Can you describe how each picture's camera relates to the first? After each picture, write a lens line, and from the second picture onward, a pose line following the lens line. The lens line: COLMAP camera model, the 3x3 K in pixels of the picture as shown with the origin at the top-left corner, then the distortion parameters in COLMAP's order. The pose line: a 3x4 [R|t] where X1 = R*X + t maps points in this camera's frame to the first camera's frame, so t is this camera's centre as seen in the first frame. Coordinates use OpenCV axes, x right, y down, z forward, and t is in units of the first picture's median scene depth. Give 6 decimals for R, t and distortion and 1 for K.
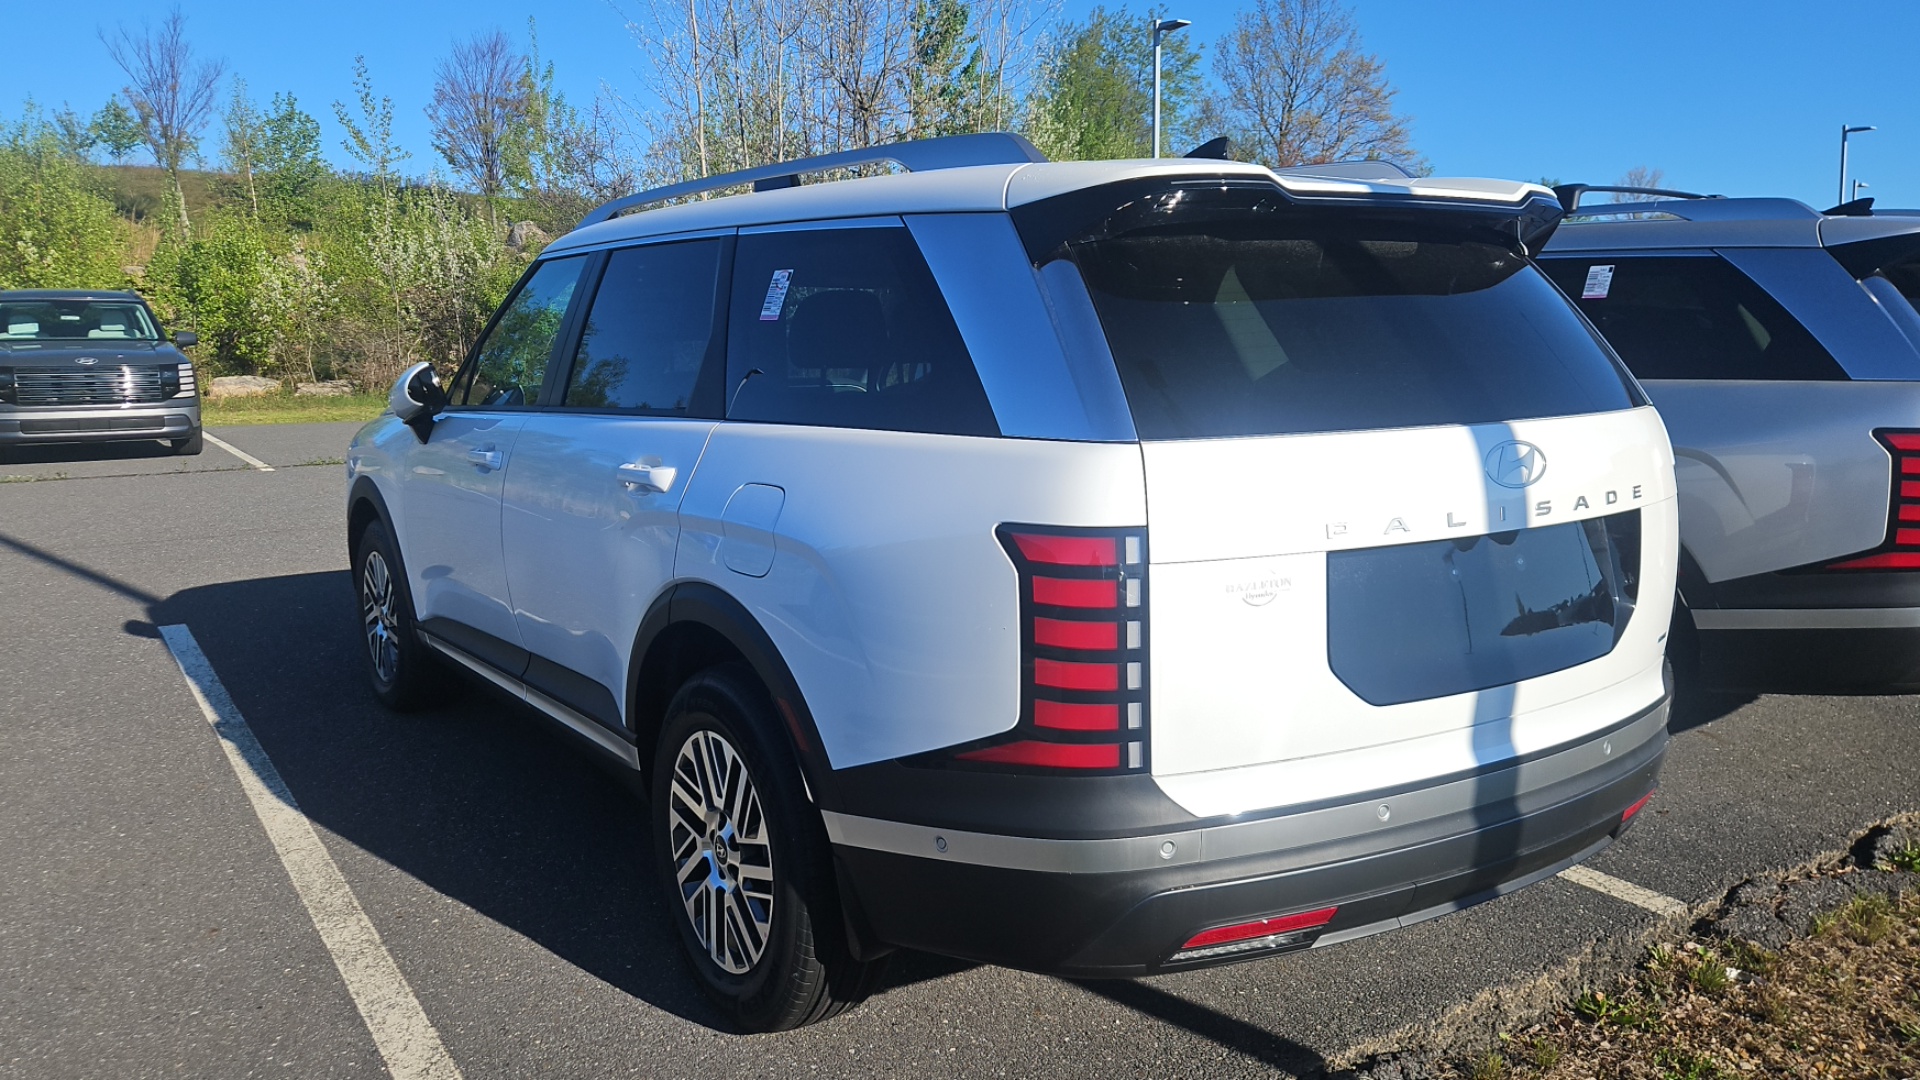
lens RADIAL K [[1532.9, 0, 945.0], [0, 1532.9, 570.6], [0, 0, 1]] dist [0.090329, -0.070661]
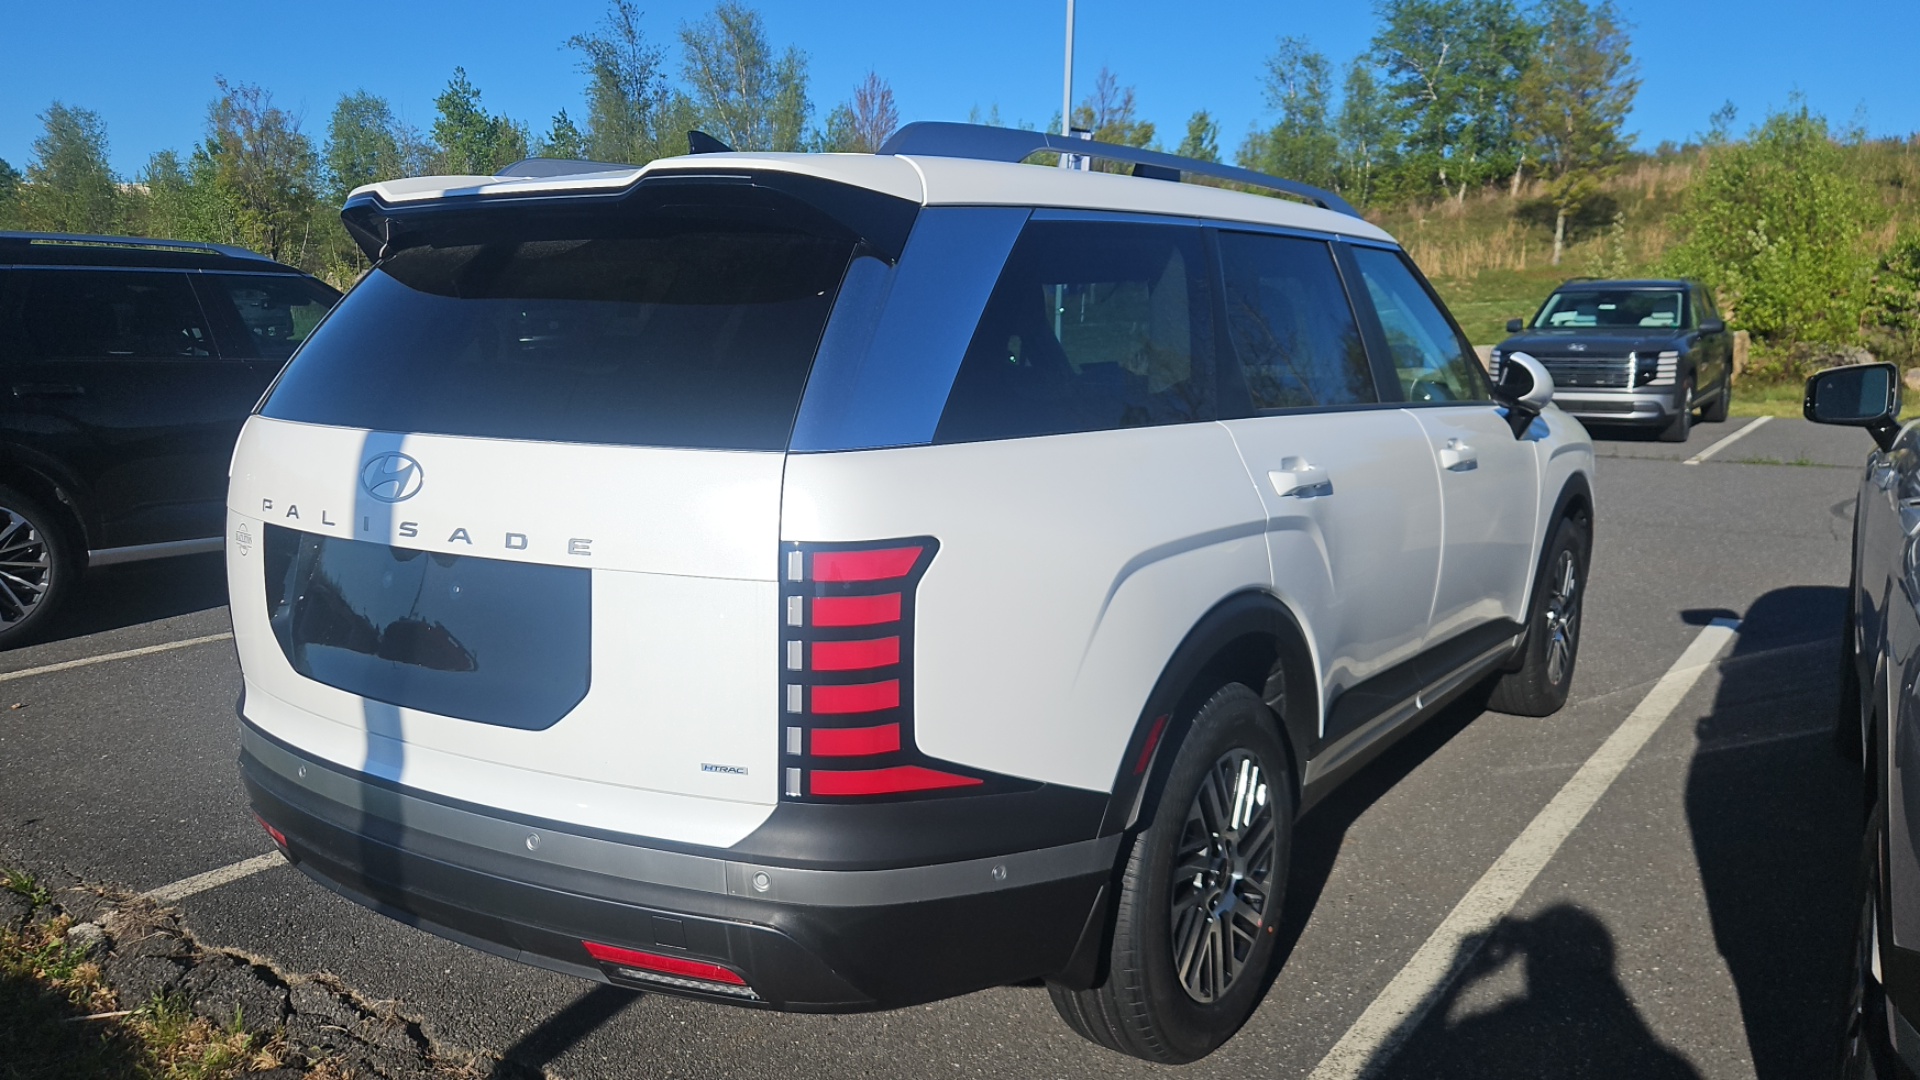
lens RADIAL K [[1532.9, 0, 945.0], [0, 1532.9, 570.6], [0, 0, 1]] dist [0.090329, -0.070661]
pose [[0.280009, 0.162992, -0.946060, 1.321968], [-0.152271, 0.980546, 0.123866, -0.175067], [0.947844, 0.109374, 0.299380, 1.002049]]
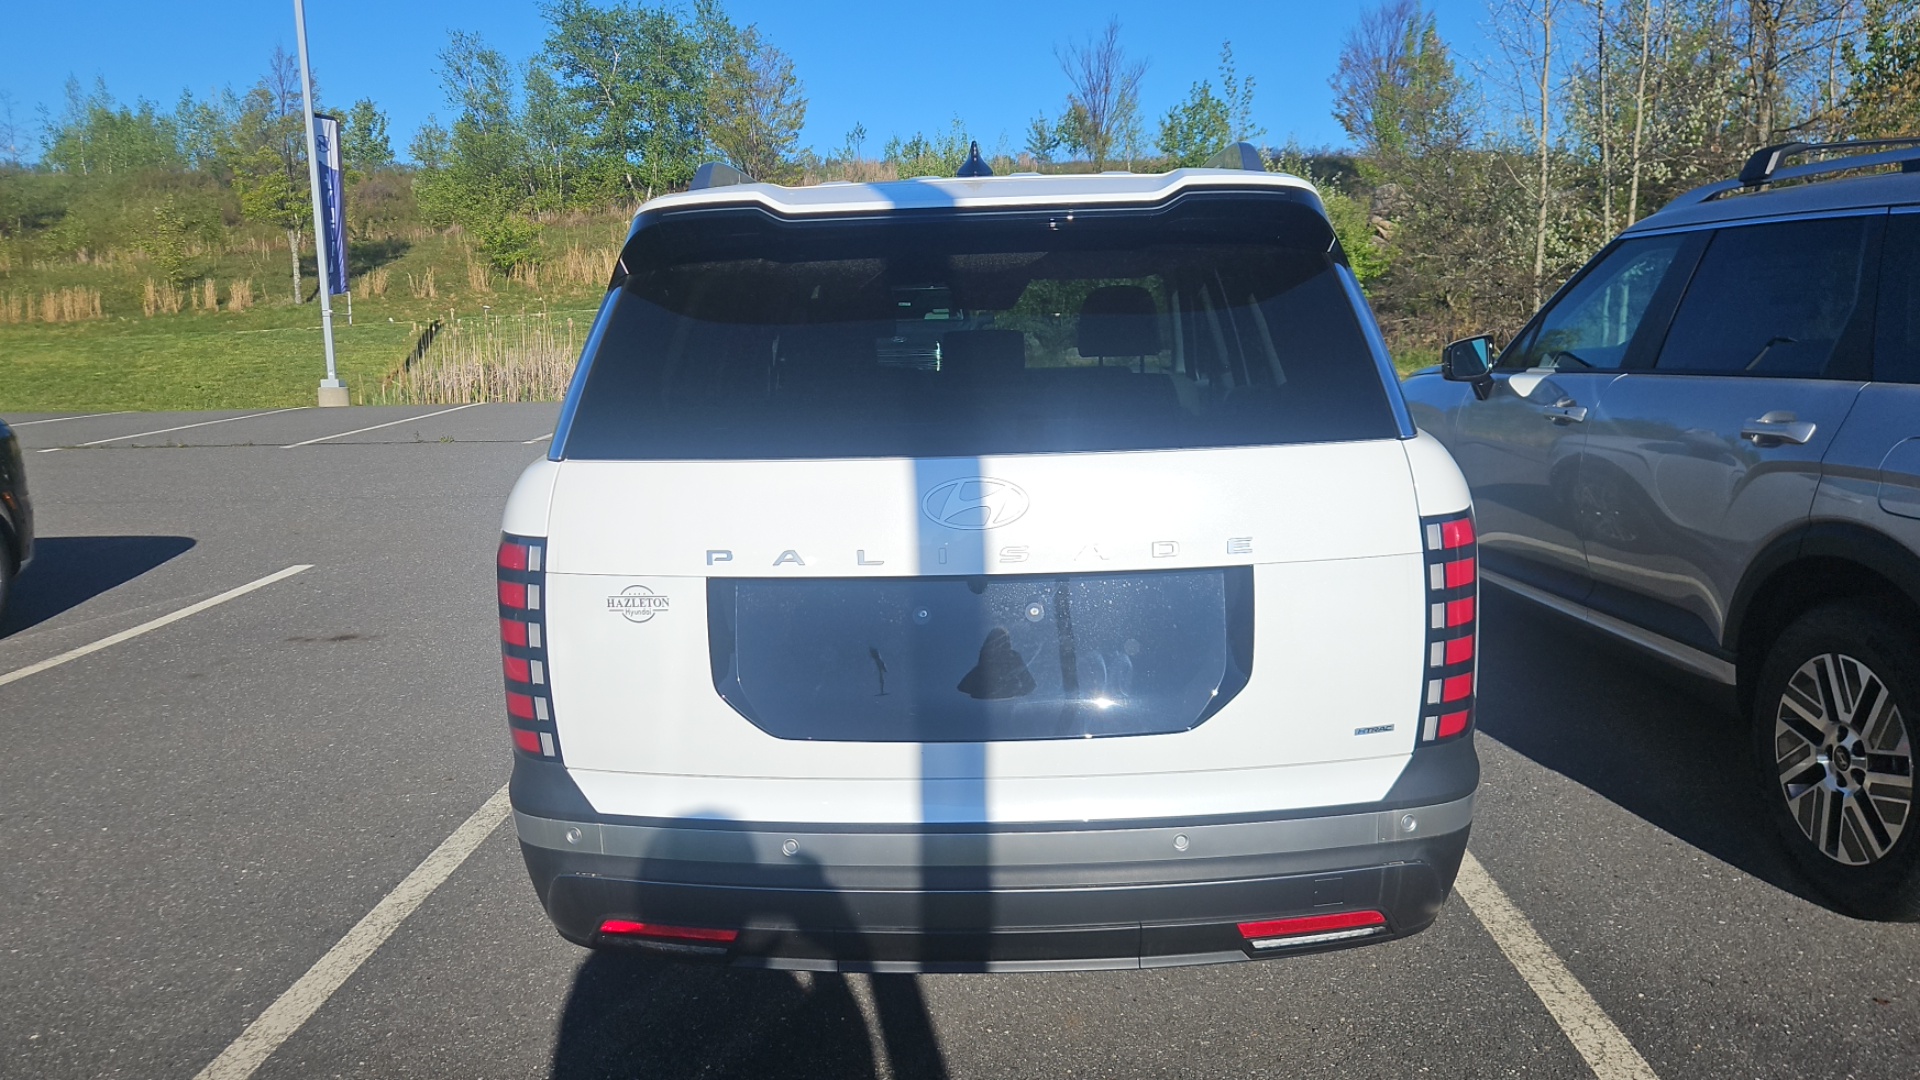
lens RADIAL K [[1532.9, 0, 945.0], [0, 1532.9, 570.6], [0, 0, 1]] dist [0.090329, -0.070661]
pose [[0.779272, 0.093200, -0.619716, 0.880533], [-0.075088, 0.995642, 0.055316, -0.074658], [0.622171, 0.003427, 0.782874, 0.269982]]
